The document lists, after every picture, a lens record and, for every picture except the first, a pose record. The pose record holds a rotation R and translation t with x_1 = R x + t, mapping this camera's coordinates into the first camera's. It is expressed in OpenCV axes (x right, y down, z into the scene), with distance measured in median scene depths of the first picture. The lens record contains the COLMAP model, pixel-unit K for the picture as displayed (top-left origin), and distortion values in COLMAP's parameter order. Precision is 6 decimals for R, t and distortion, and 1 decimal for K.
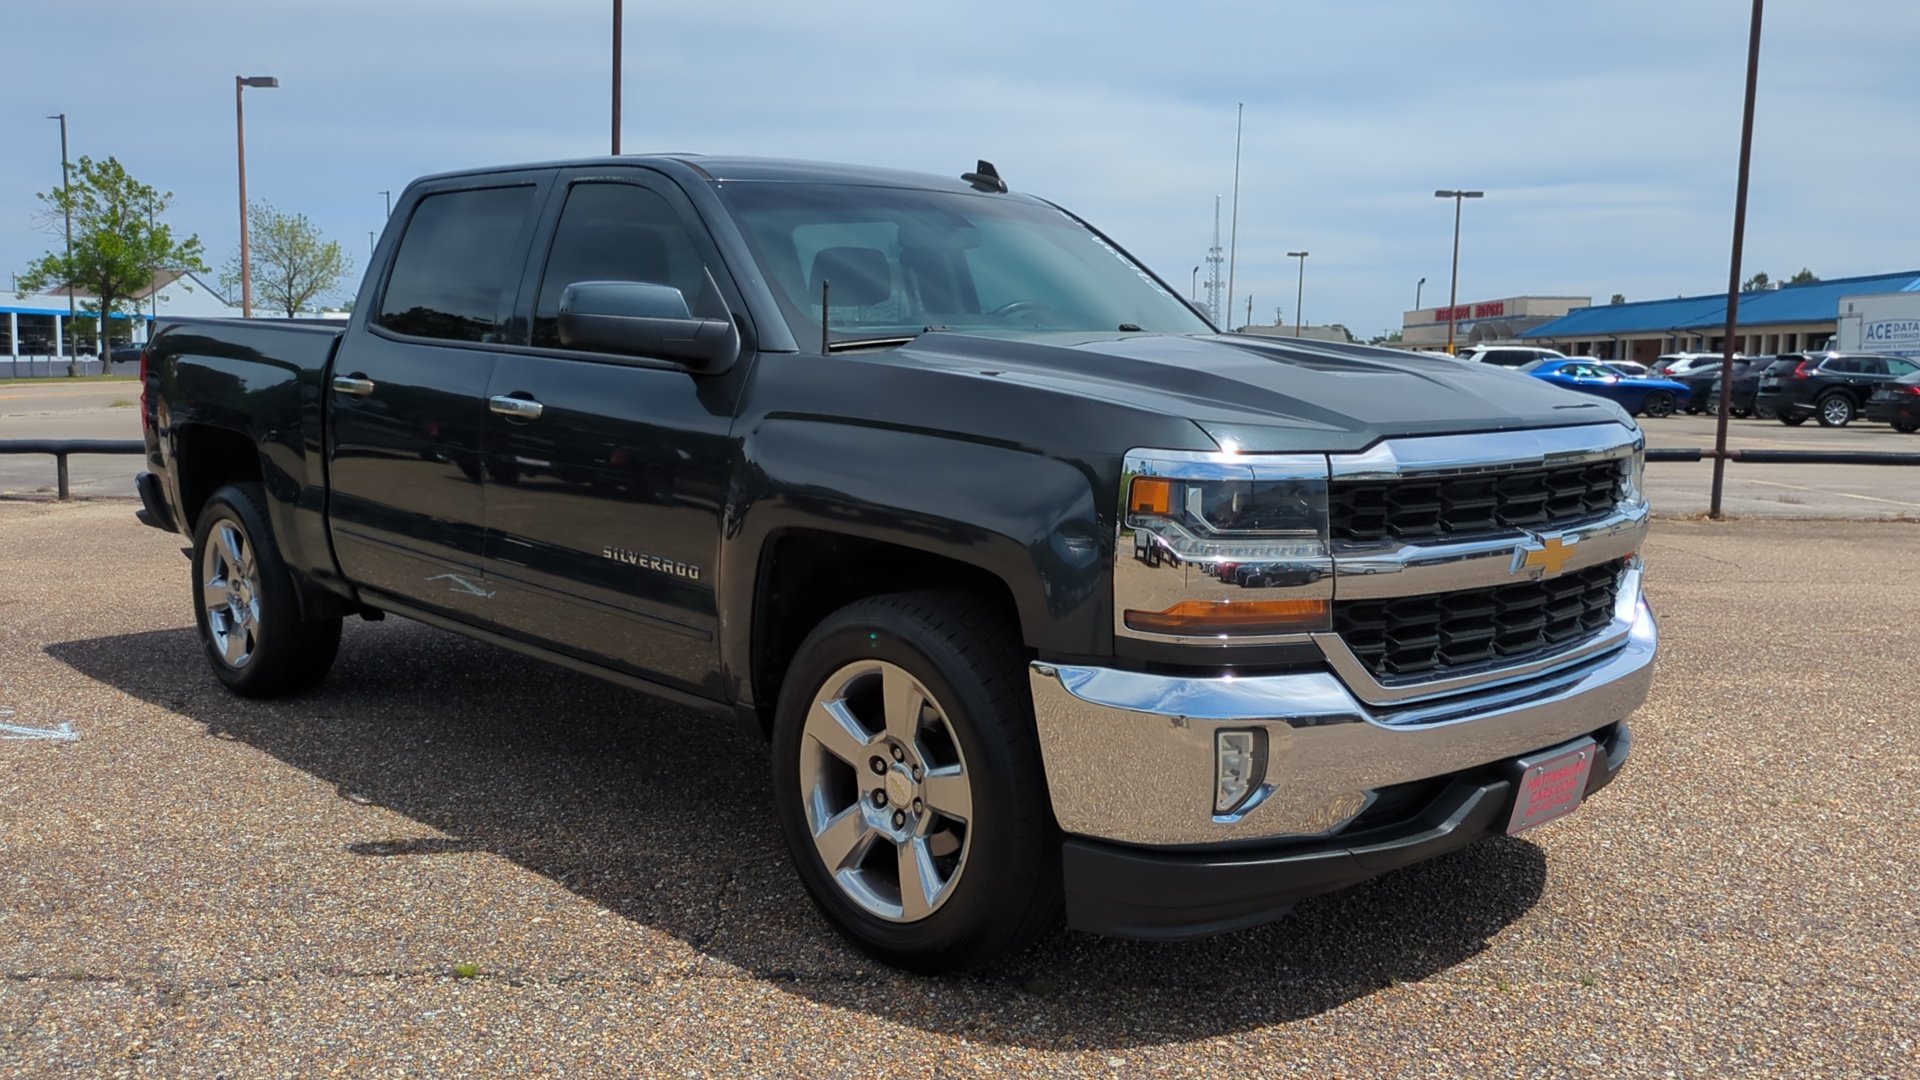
lens RADIAL K [[1667.9, 0, 960.0], [0, 1667.9, 540.0], [0, 0, 1]] dist [0.053595, -0.054355]
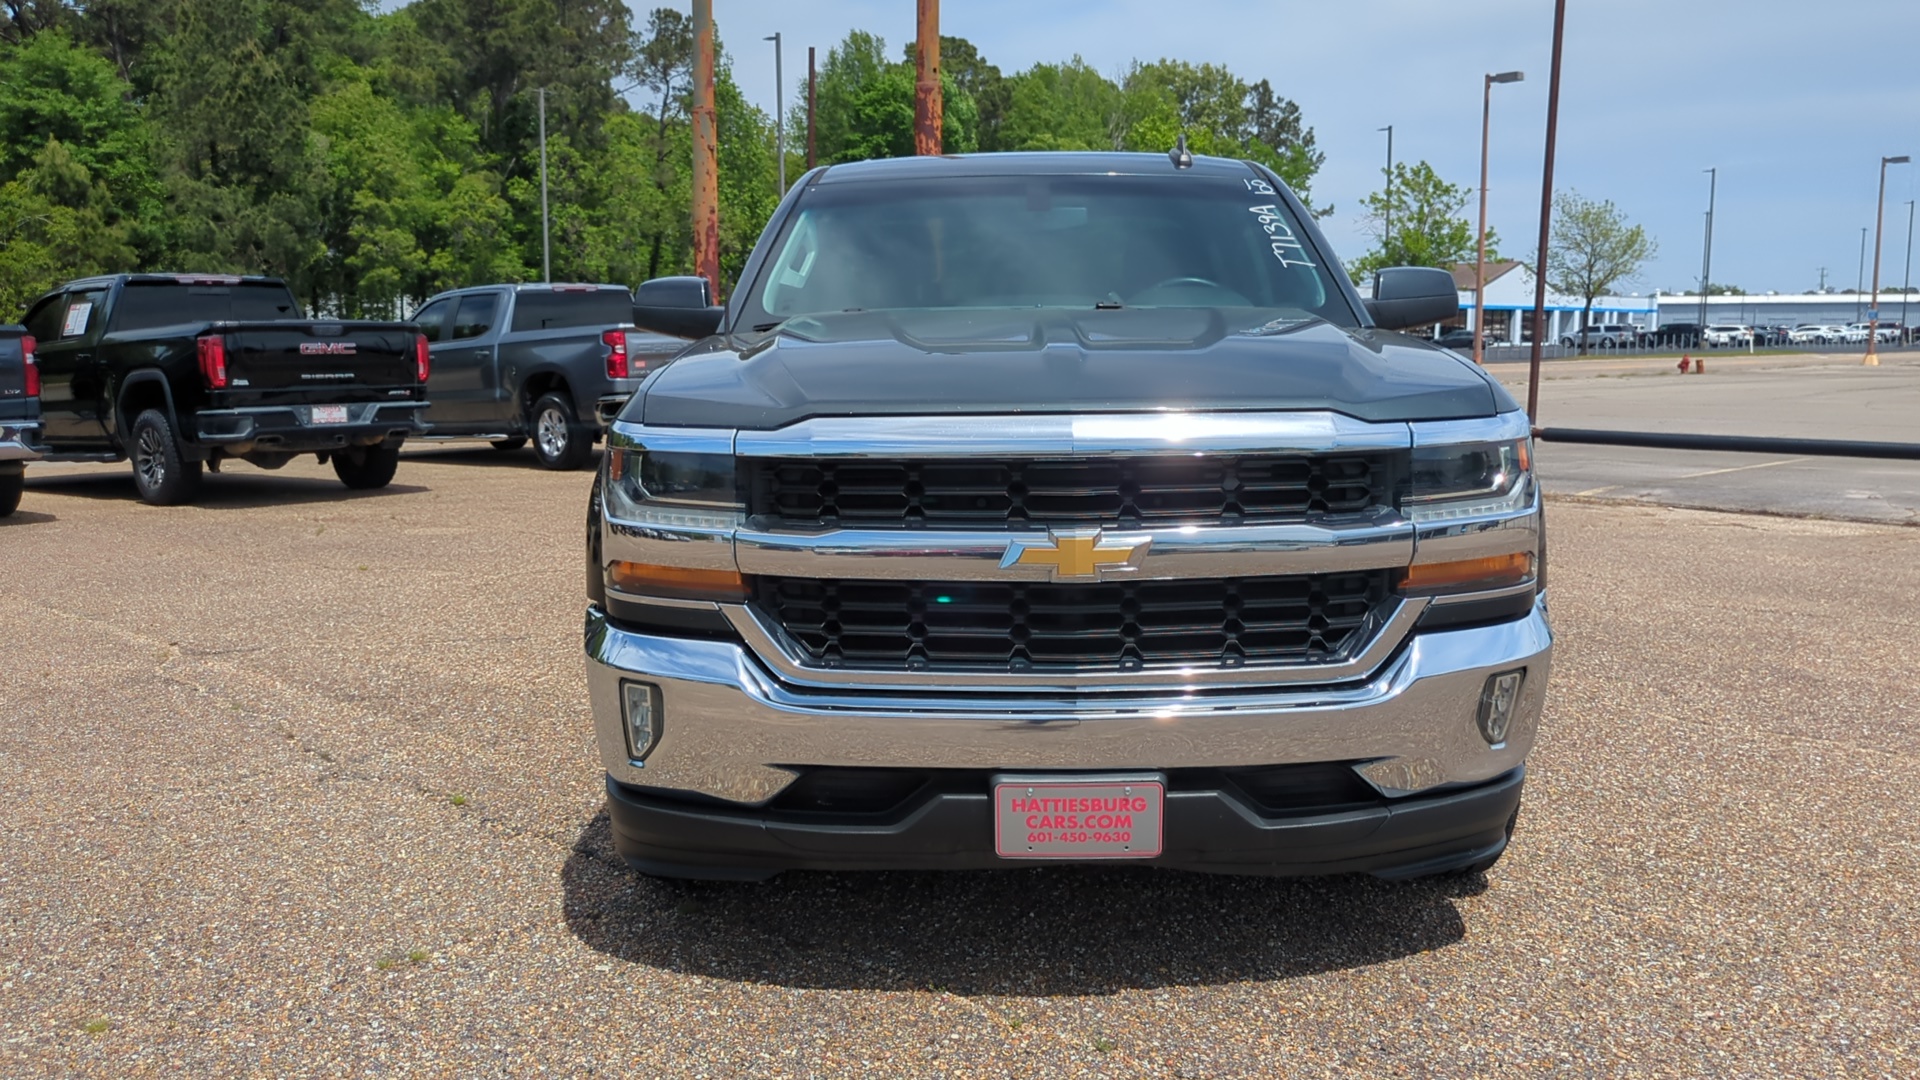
lens RADIAL K [[1667.9, 0, 960.0], [0, 1667.9, 540.0], [0, 0, 1]] dist [0.053595, -0.054355]
pose [[0.710790, 0.074972, -0.699398, 0.705307], [-0.069046, 0.996938, 0.036697, -0.021029], [0.700008, 0.022207, 0.713790, 0.249048]]
